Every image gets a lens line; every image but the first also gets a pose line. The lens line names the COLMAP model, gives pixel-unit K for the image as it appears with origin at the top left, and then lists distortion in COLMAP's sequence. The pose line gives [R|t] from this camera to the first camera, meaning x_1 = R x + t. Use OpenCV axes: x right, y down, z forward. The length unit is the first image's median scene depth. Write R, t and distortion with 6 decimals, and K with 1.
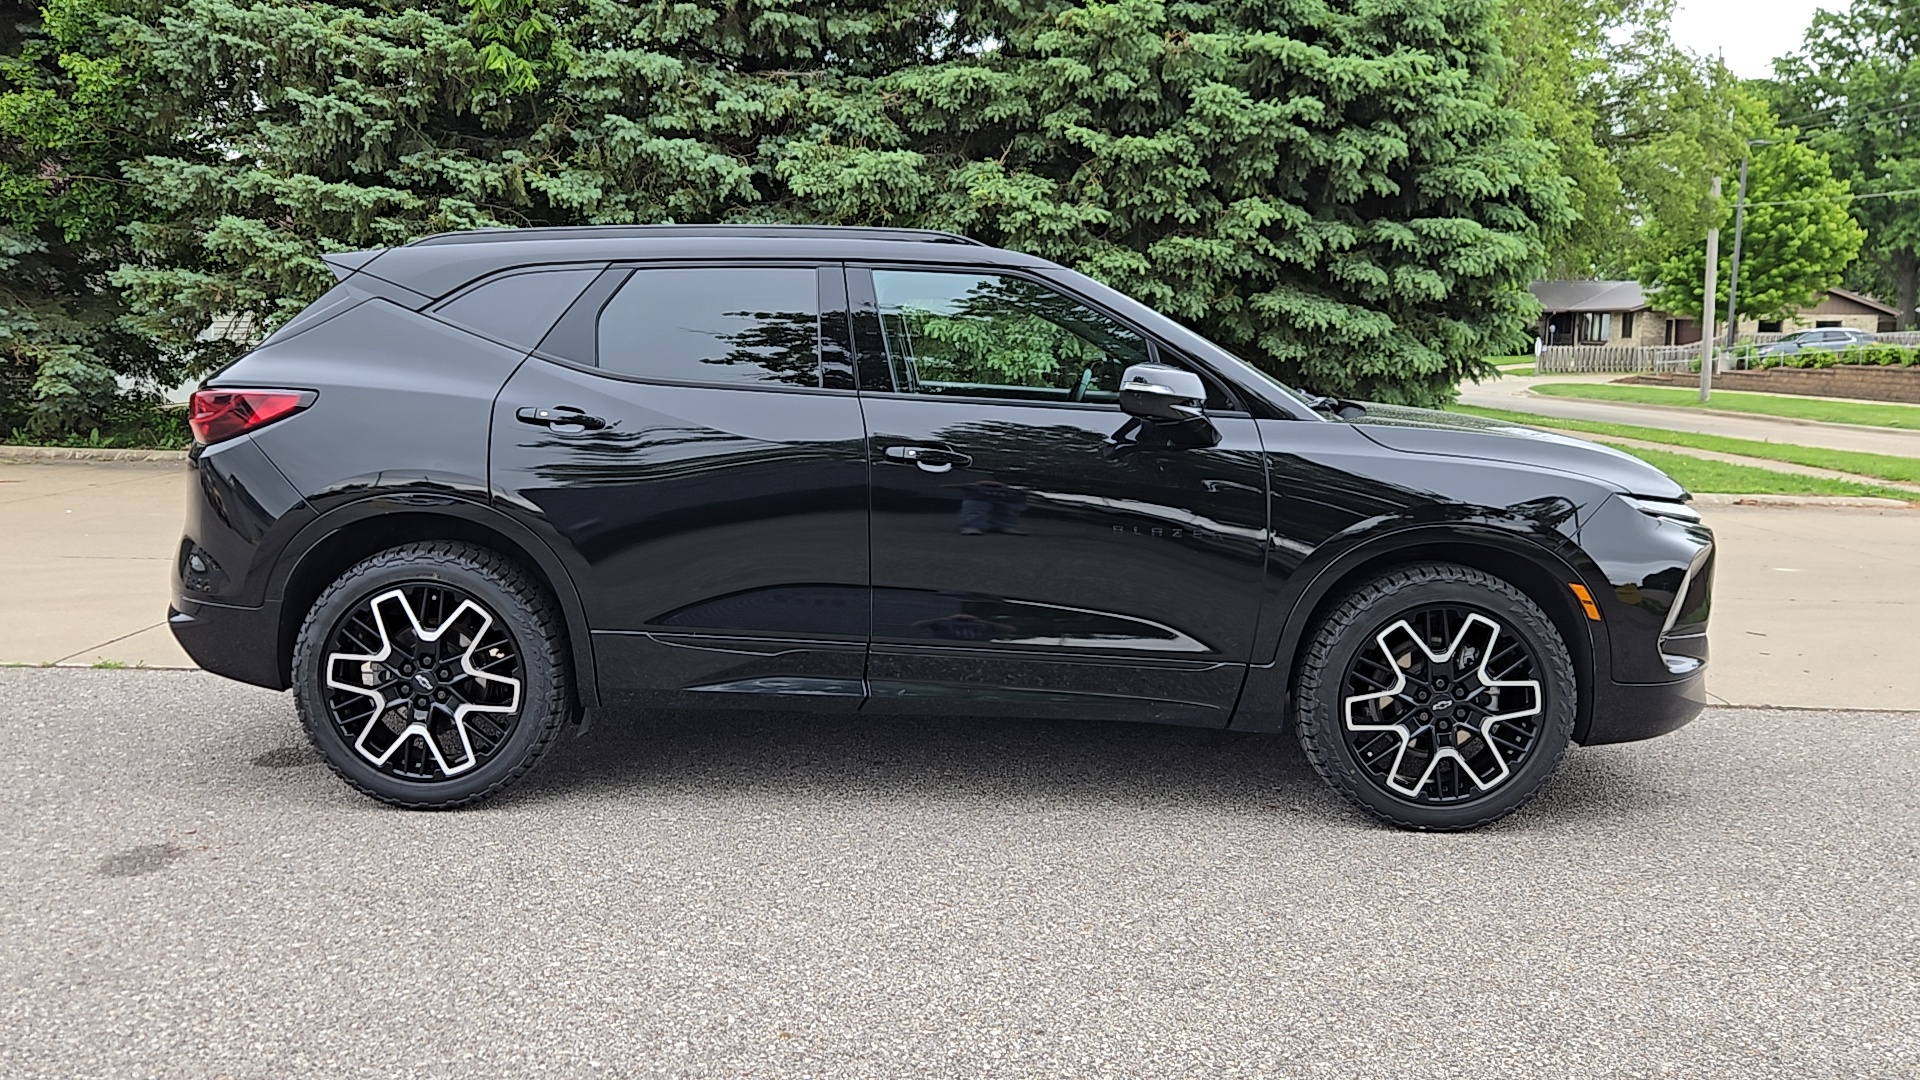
lens RADIAL K [[1604.7, 0, 953.1], [0, 1604.7, 534.2], [0, 0, 1]] dist [0.019275, -0.010336]
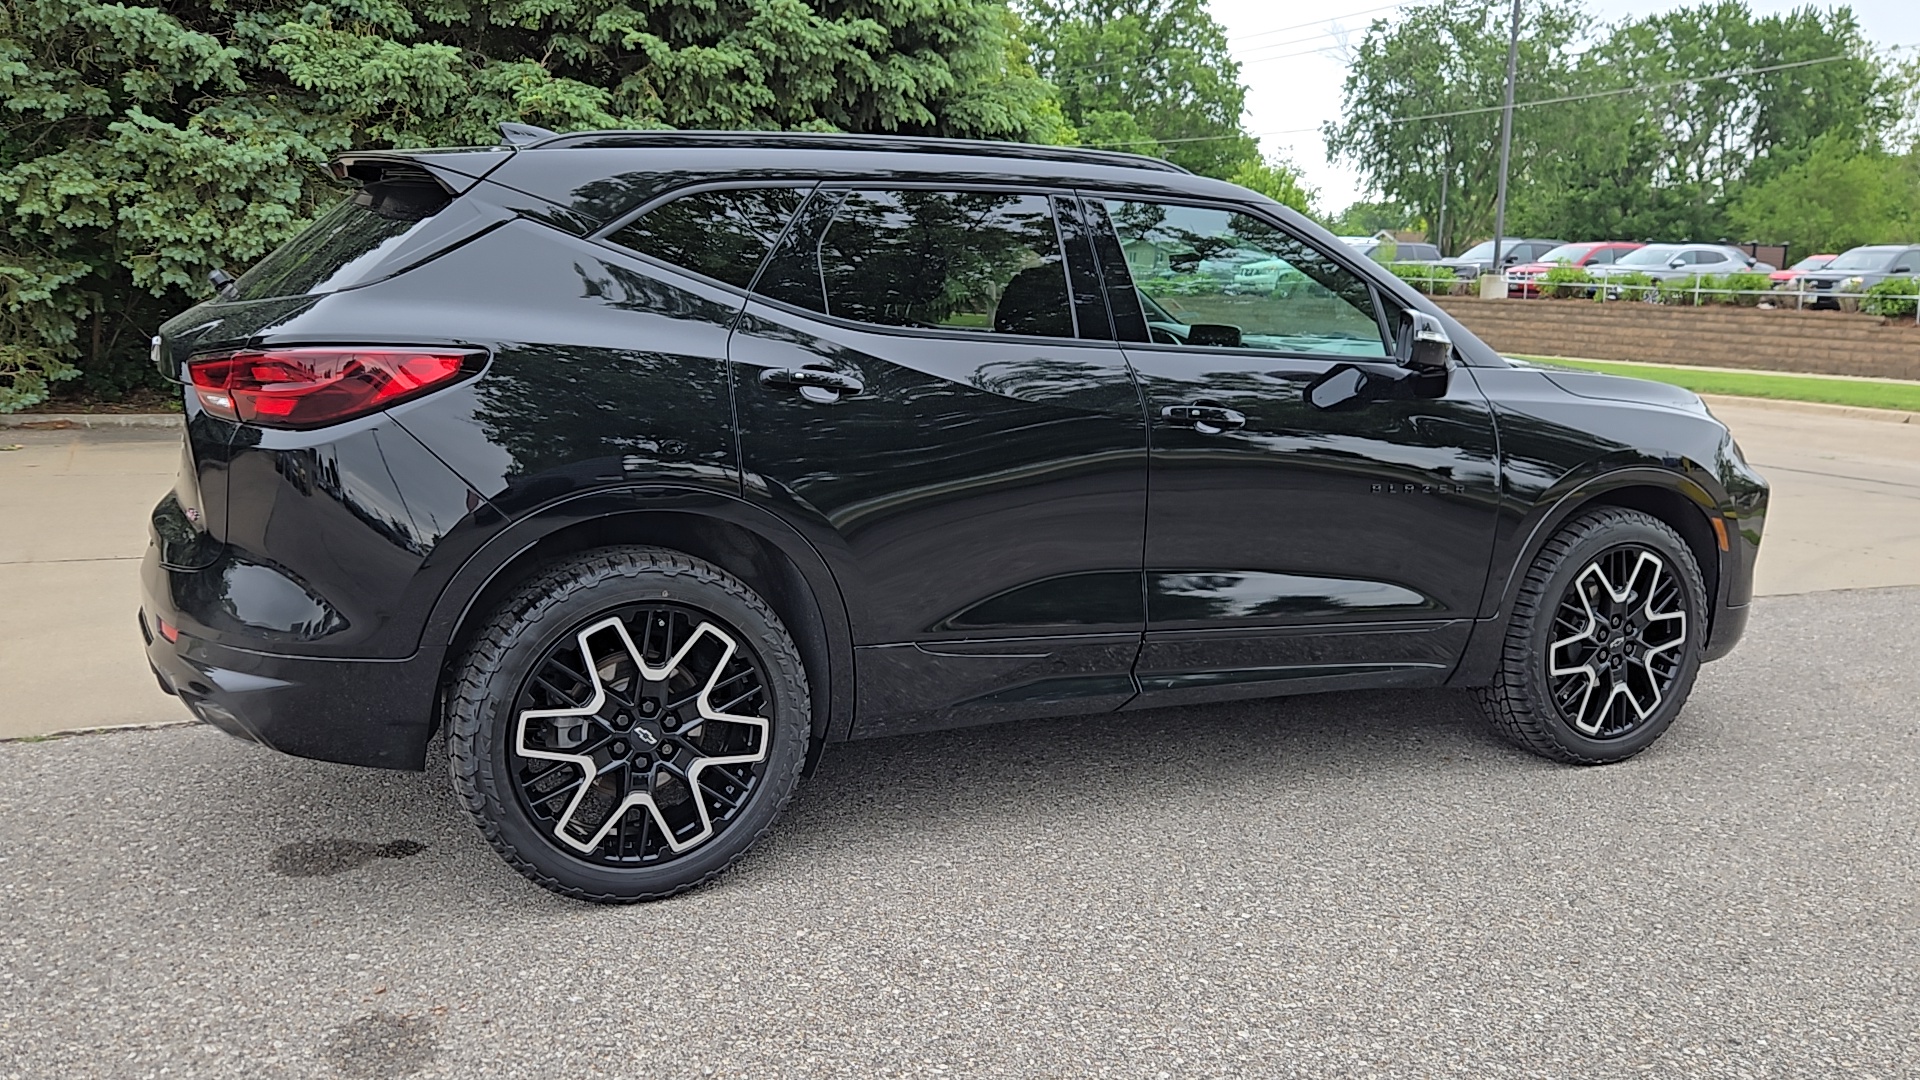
lens RADIAL K [[1604.7, 0, 953.1], [0, 1604.7, 534.2], [0, 0, 1]] dist [0.019275, -0.010336]
pose [[0.894284, -0.061840, 0.443206, -0.183431], [0.040638, 0.997536, 0.057188, -0.013635], [-0.445651, -0.033132, 0.894593, 0.092355]]
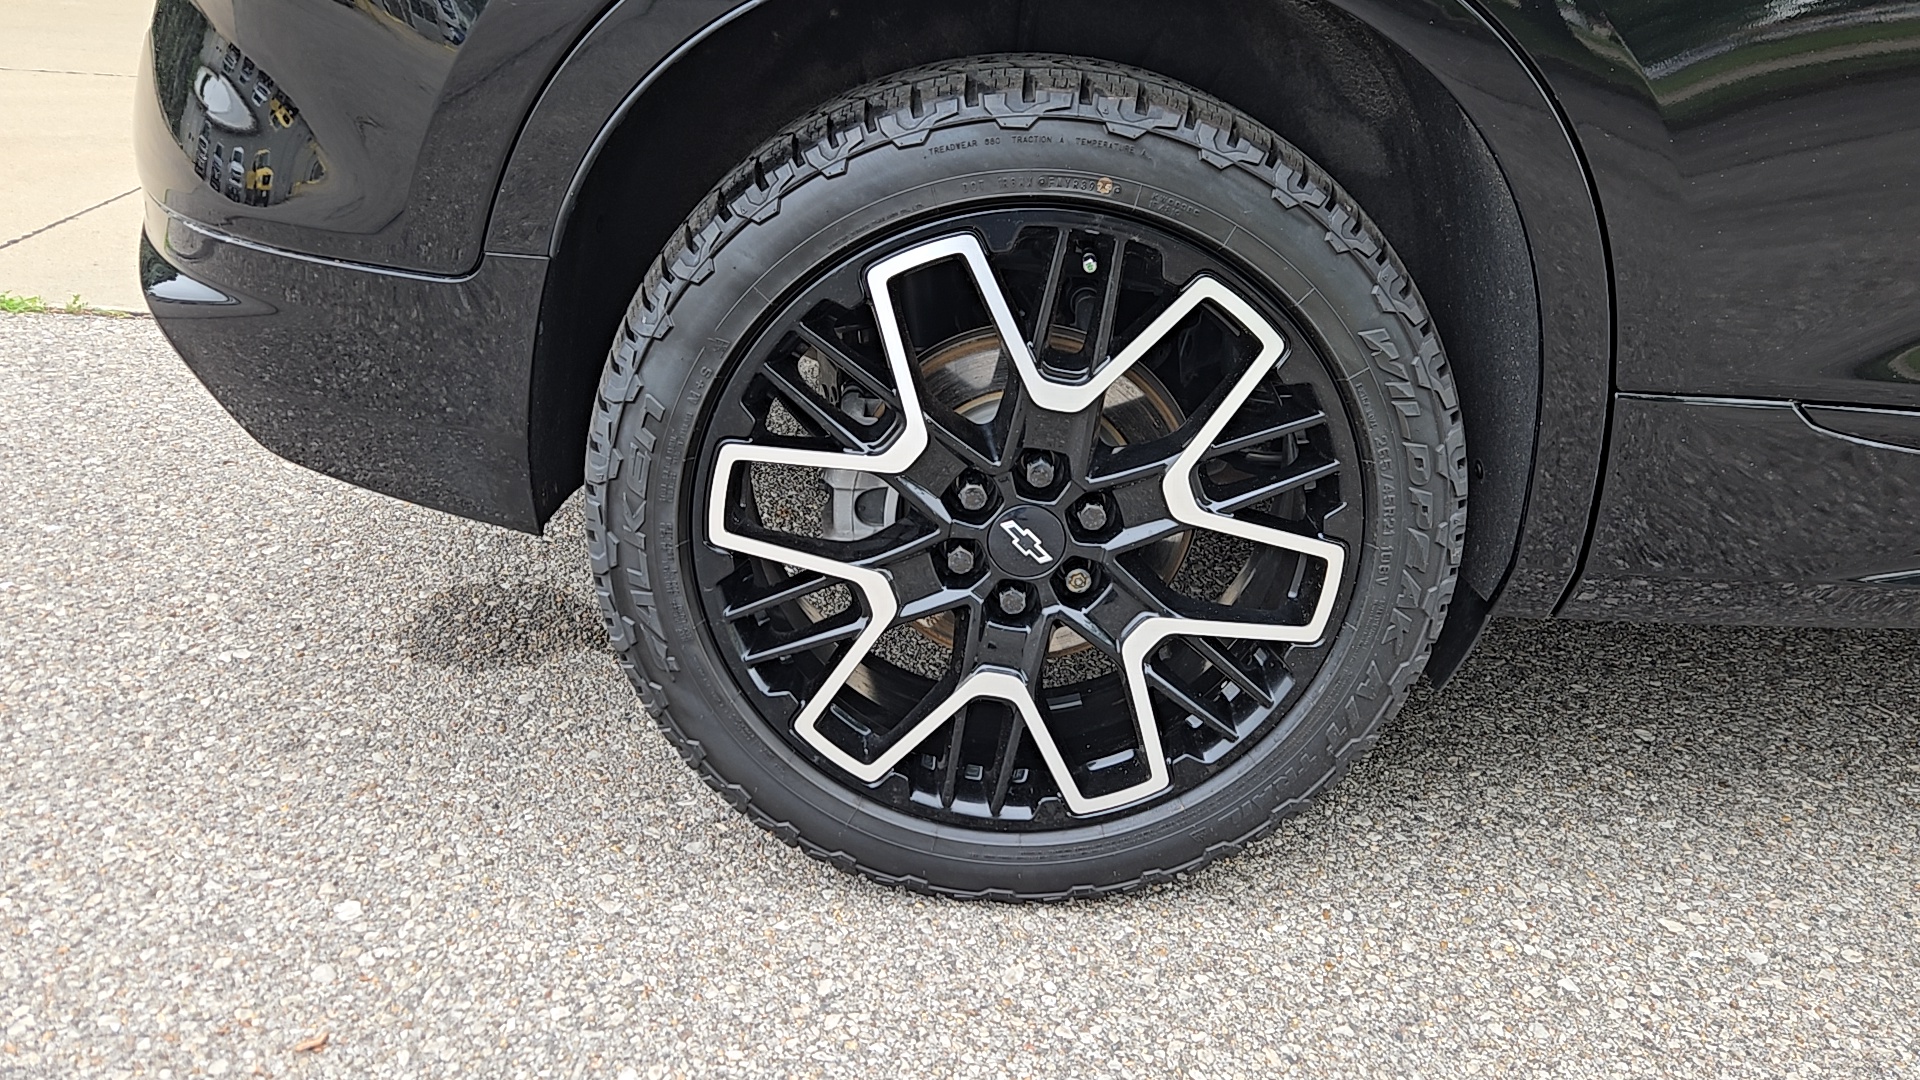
lens RADIAL K [[1604.7, 0, 953.1], [0, 1604.7, 534.2], [0, 0, 1]] dist [0.019275, -0.010336]
pose [[0.999275, 0.023304, 0.030108, -0.122308], [-0.030742, 0.960388, 0.276966, 0.002539], [-0.022461, -0.277690, 0.960408, 0.246742]]
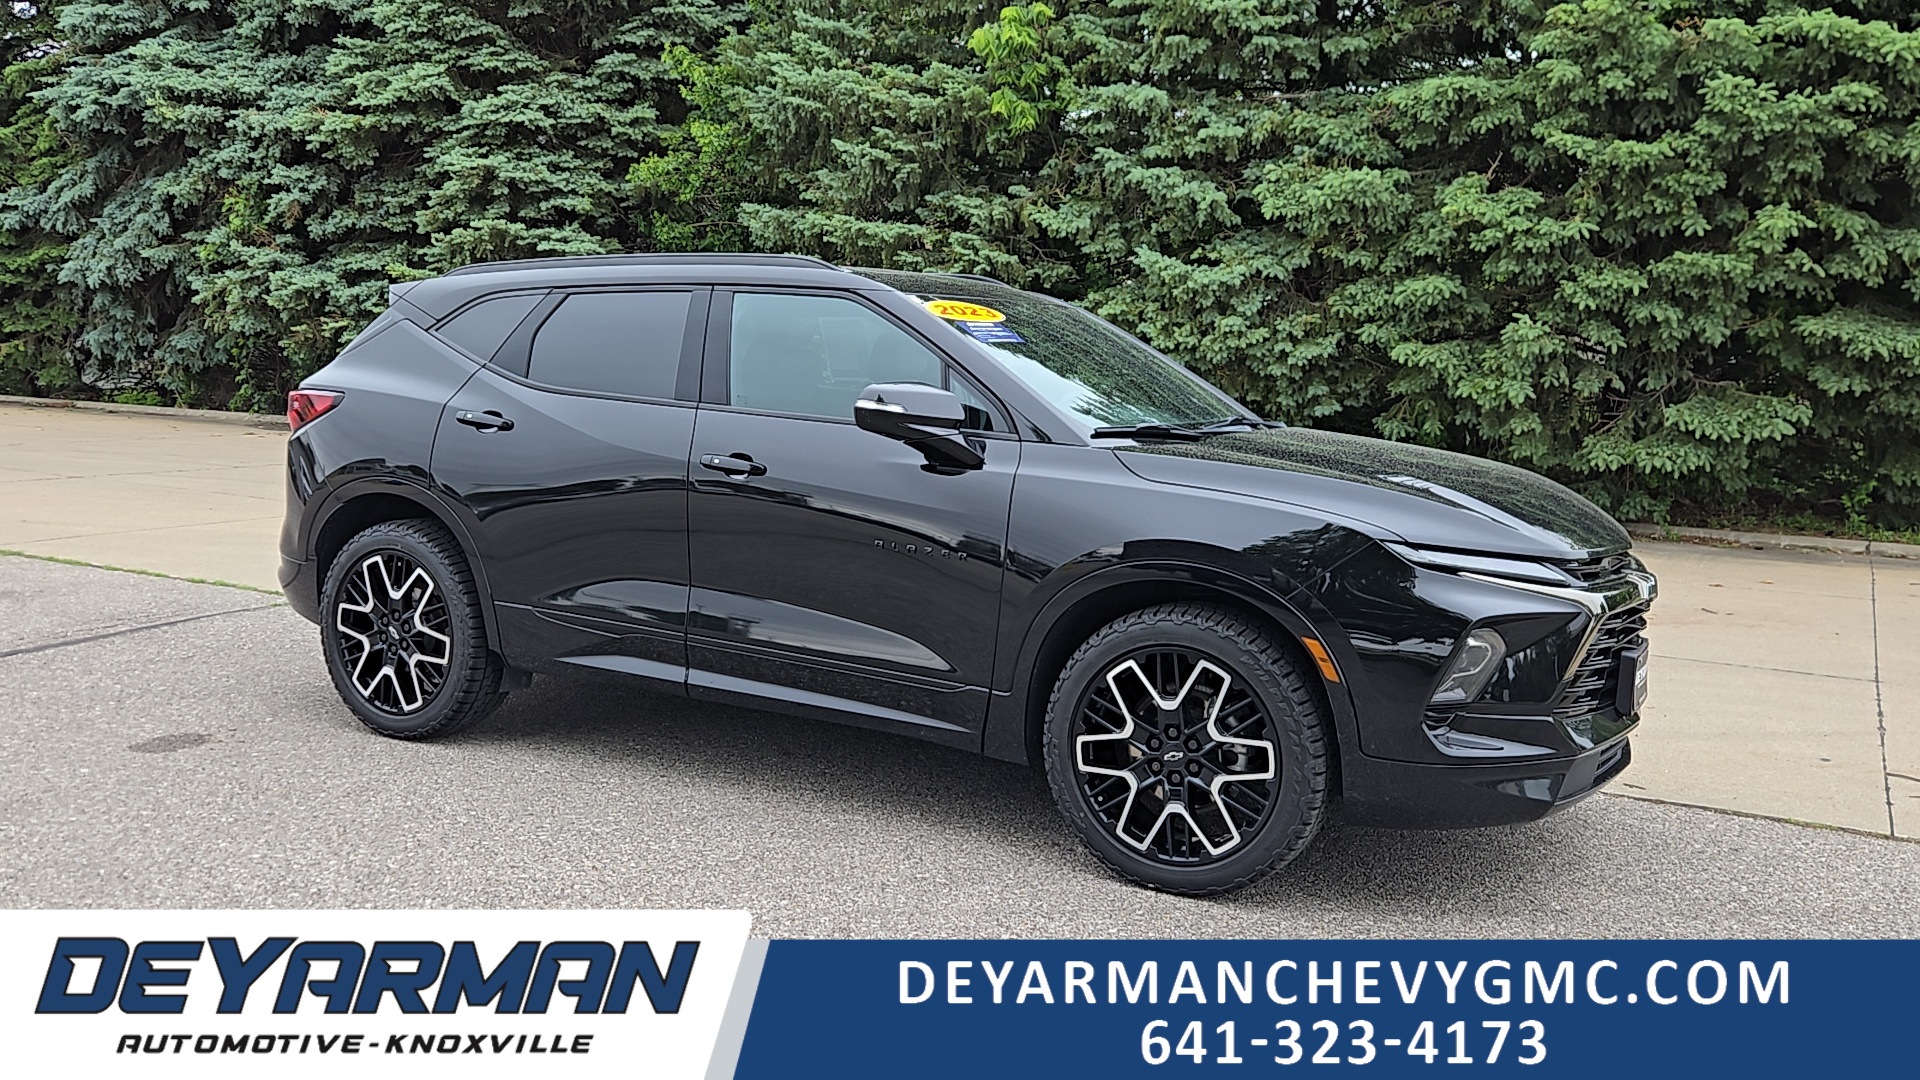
lens RADIAL K [[1604.7, 0, 953.1], [0, 1604.7, 534.2], [0, 0, 1]] dist [0.019275, -0.010336]
pose [[0.880209, 0.061787, -0.470548, 0.214190], [-0.069326, 0.997593, 0.001312, -0.004810], [0.469496, 0.031467, 0.882374, 0.041017]]
